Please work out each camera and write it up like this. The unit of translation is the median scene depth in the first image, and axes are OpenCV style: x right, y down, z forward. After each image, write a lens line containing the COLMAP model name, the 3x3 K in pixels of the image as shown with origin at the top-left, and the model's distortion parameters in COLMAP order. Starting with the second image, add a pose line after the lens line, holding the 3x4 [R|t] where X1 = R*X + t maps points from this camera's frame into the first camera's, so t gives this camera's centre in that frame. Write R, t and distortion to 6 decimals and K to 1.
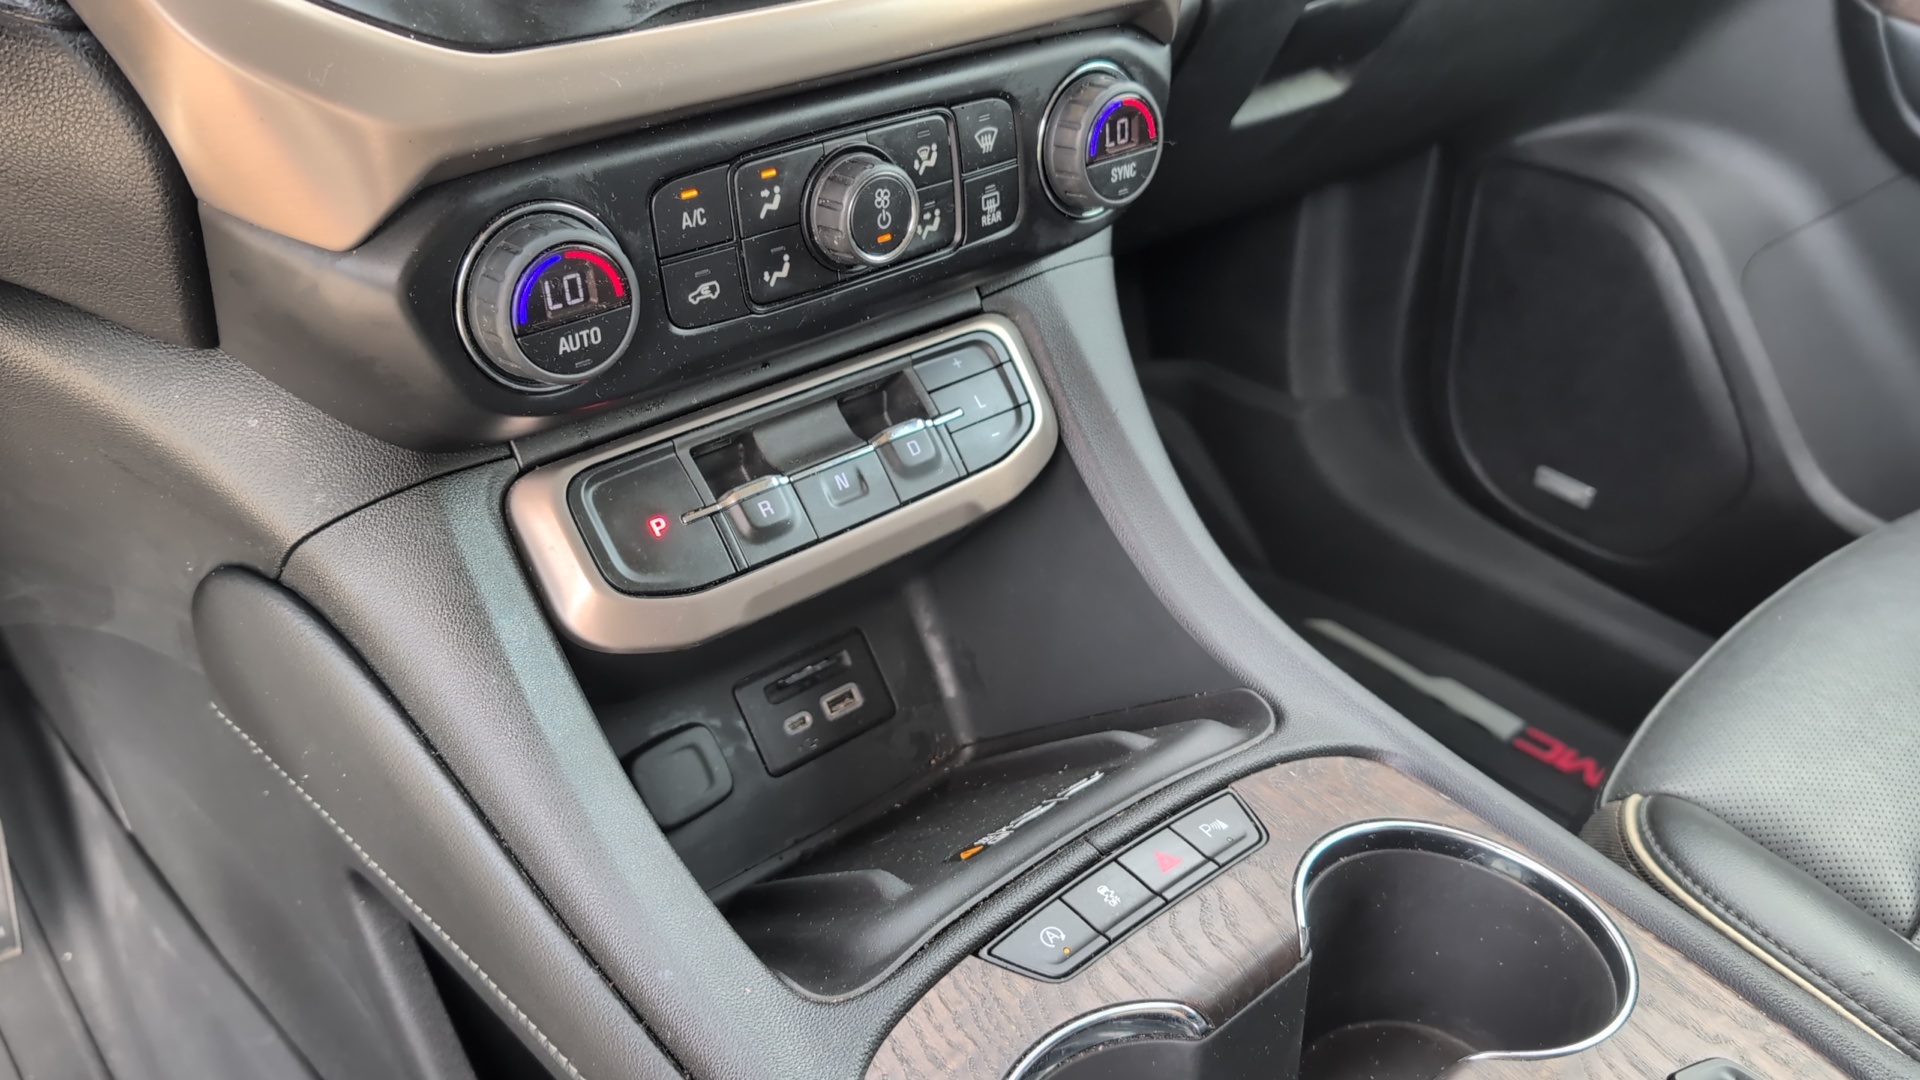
lens RADIAL K [[1643.2, 0, 960.0], [0, 1643.2, 540.0], [0, 0, 1]] dist [0.029777, -0.016734]
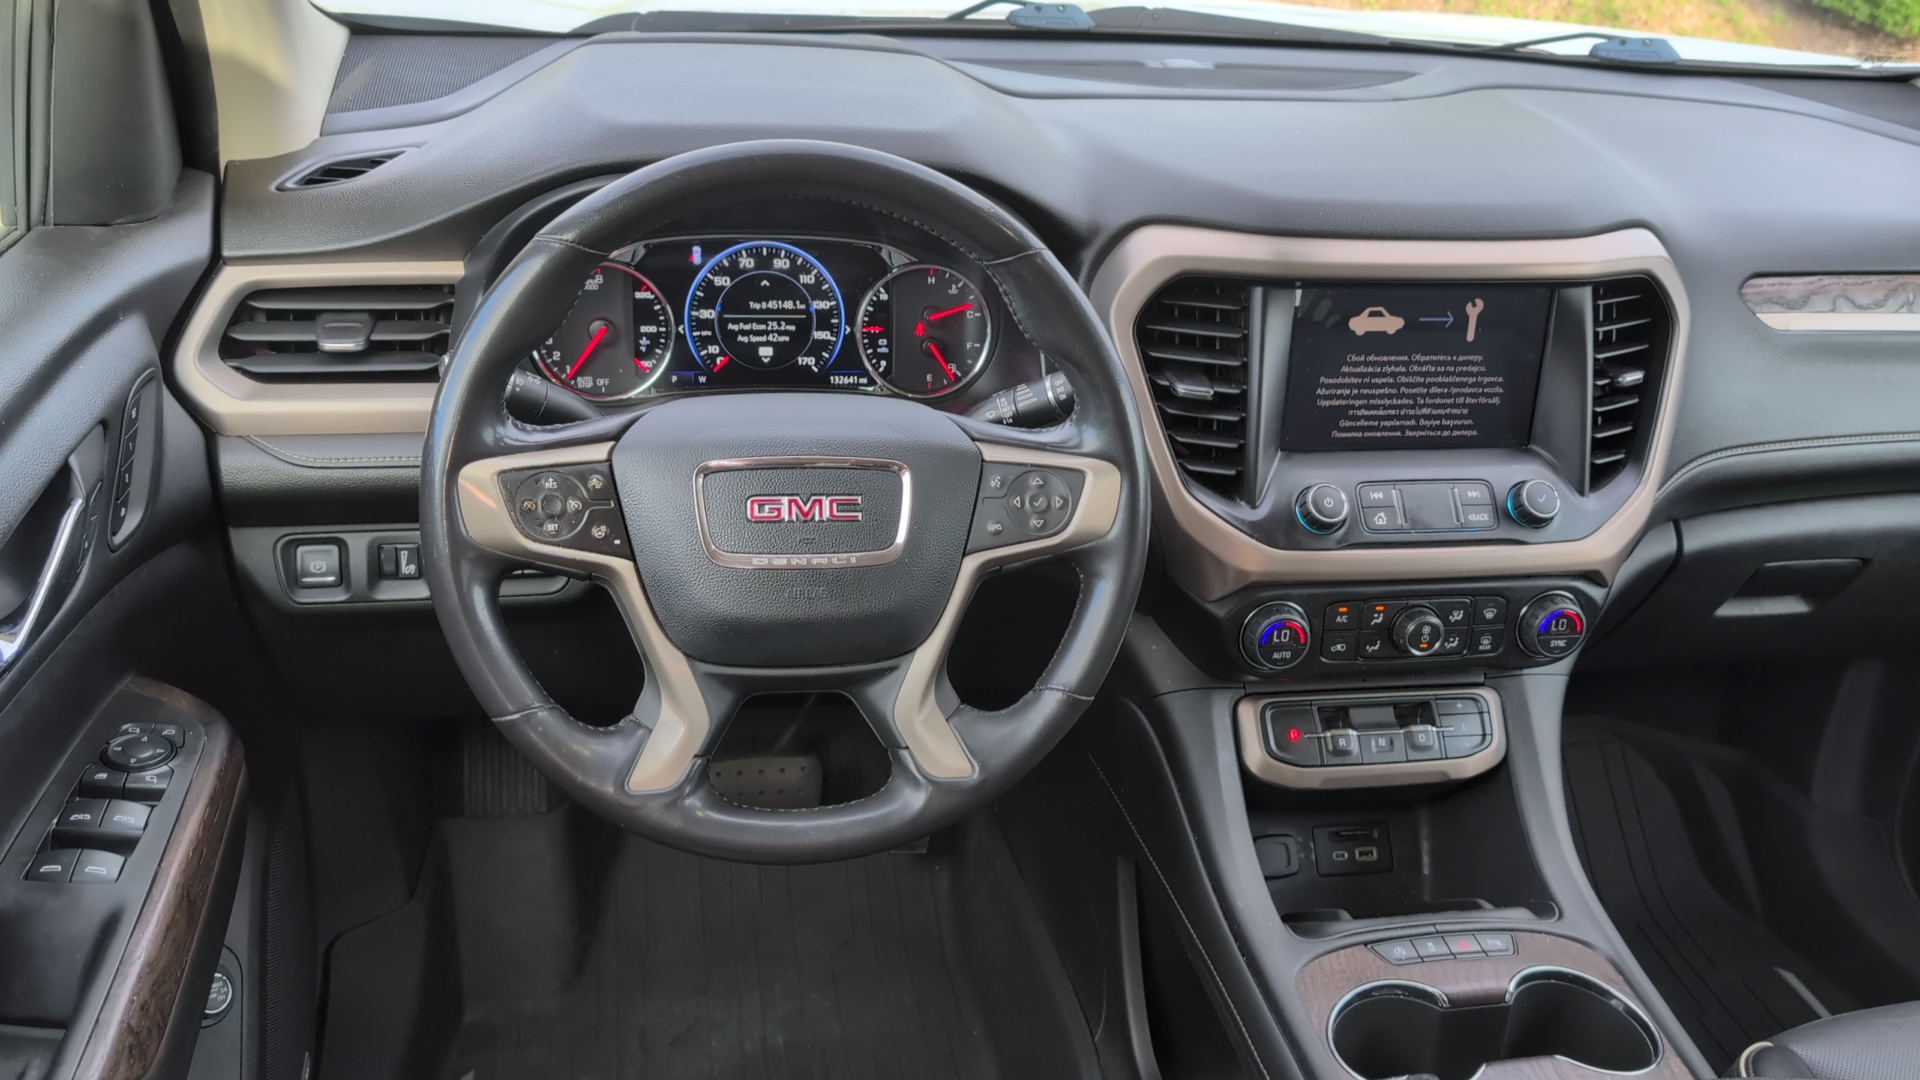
lens RADIAL K [[1608.2, 0, 960.0], [0, 1608.2, 540.0], [0, 0, 1]] dist [0.041485, -0.006434]
pose [[0.863404, 0.253234, -0.436355, 0.345082], [-0.309438, 0.948924, -0.061578, 0.017311], [0.398474, 0.188192, 0.897665, -1.331706]]
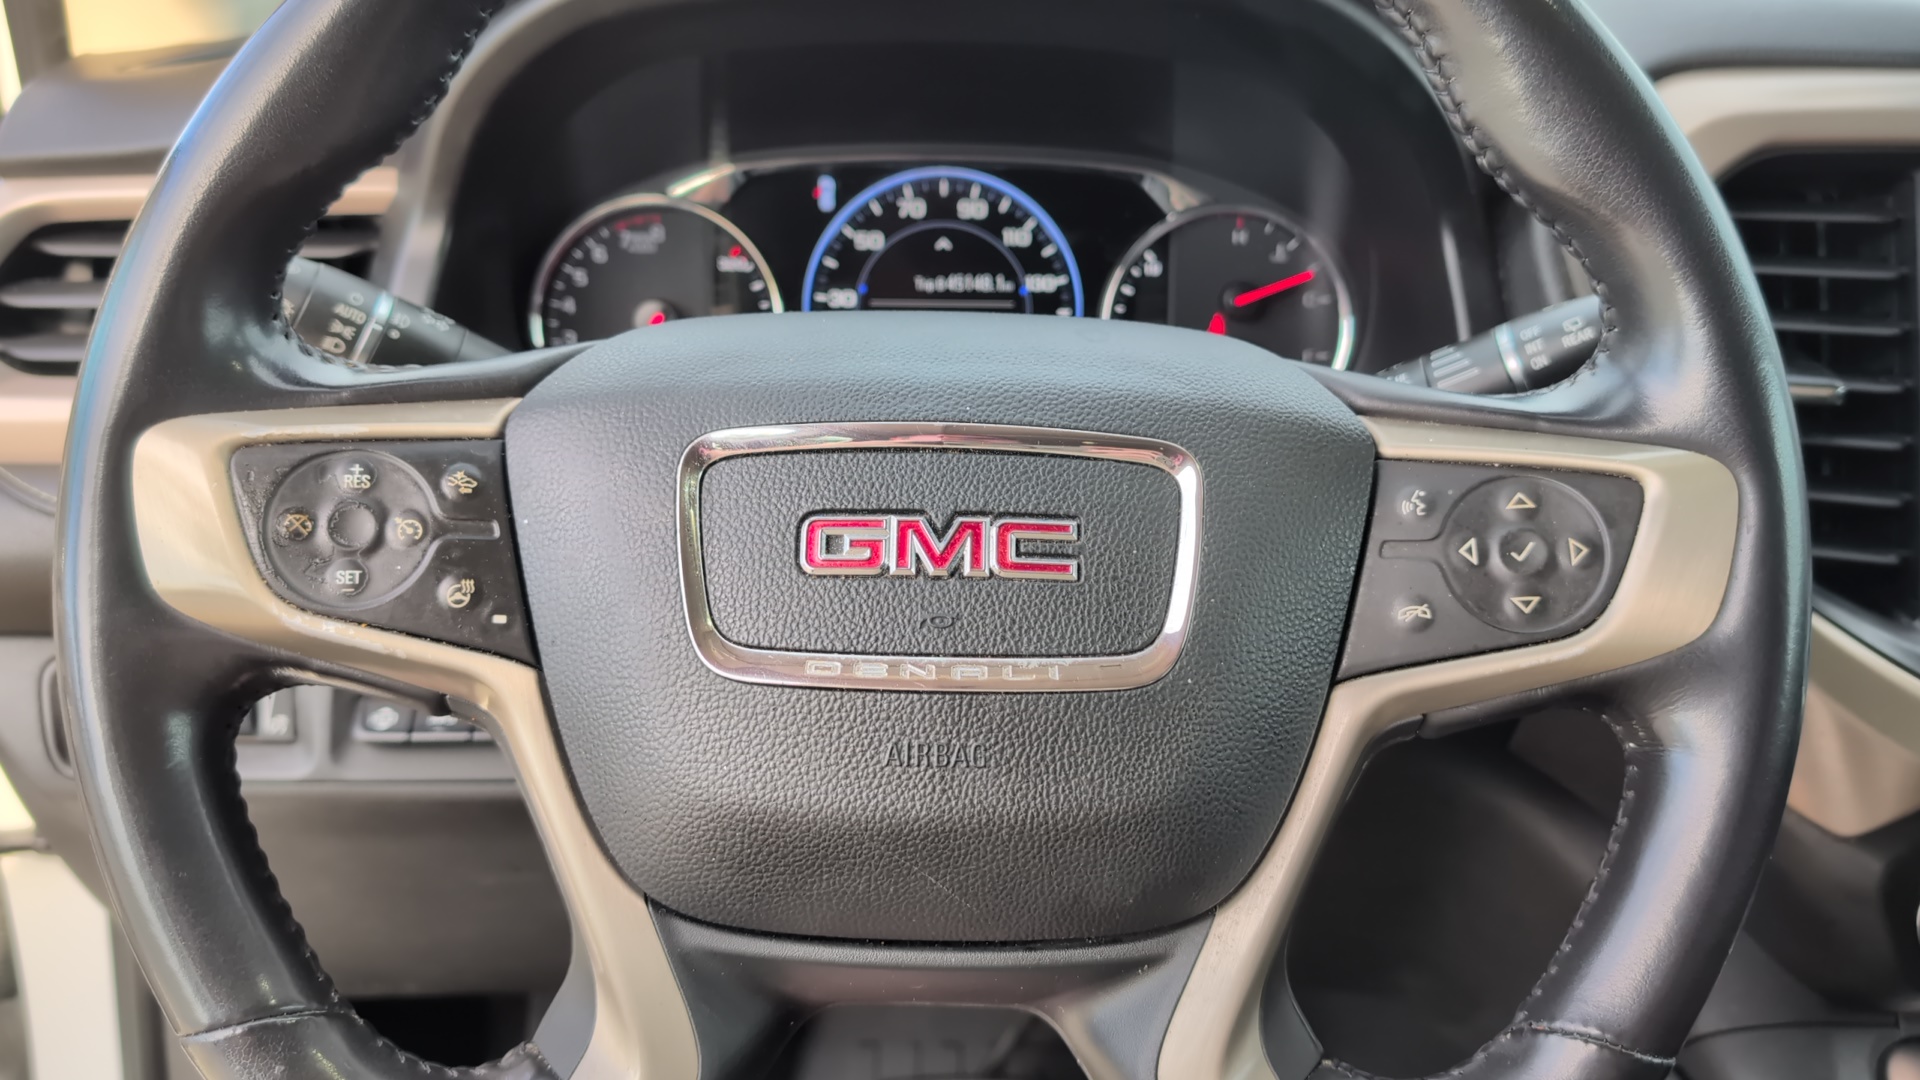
lens RADIAL K [[1643.2, 0, 960.0], [0, 1643.2, 540.0], [0, 0, 1]] dist [0.029777, -0.016734]
pose [[0.769706, 0.189749, -0.609547, -0.136297], [-0.346808, 0.925913, -0.149700, 0.032500], [0.535982, 0.326621, 0.778487, -0.370537]]
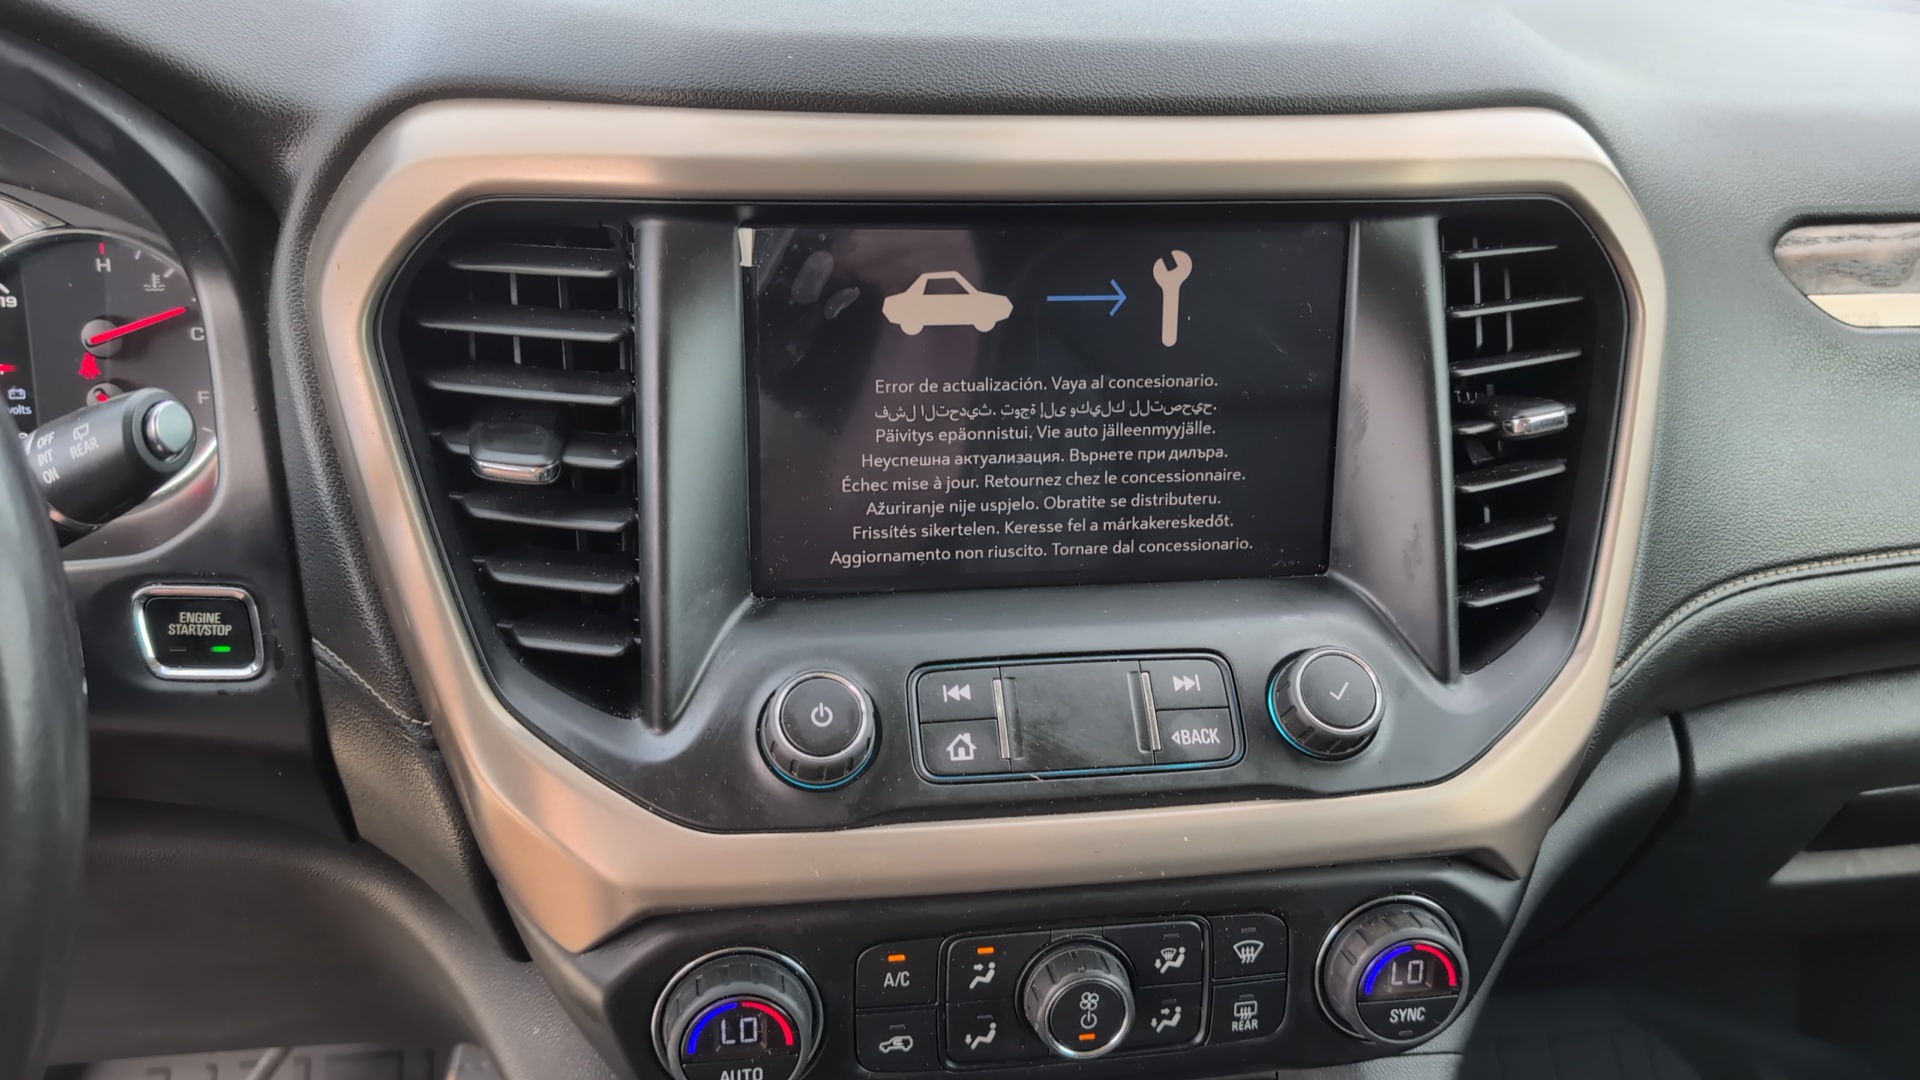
lens RADIAL K [[1643.2, 0, 960.0], [0, 1643.2, 540.0], [0, 0, 1]] dist [0.029777, -0.016734]
pose [[0.853202, 0.193586, -0.484326, 0.318574], [-0.289049, 0.948432, -0.130107, -0.318190], [0.434163, 0.251001, 0.865159, 0.011524]]
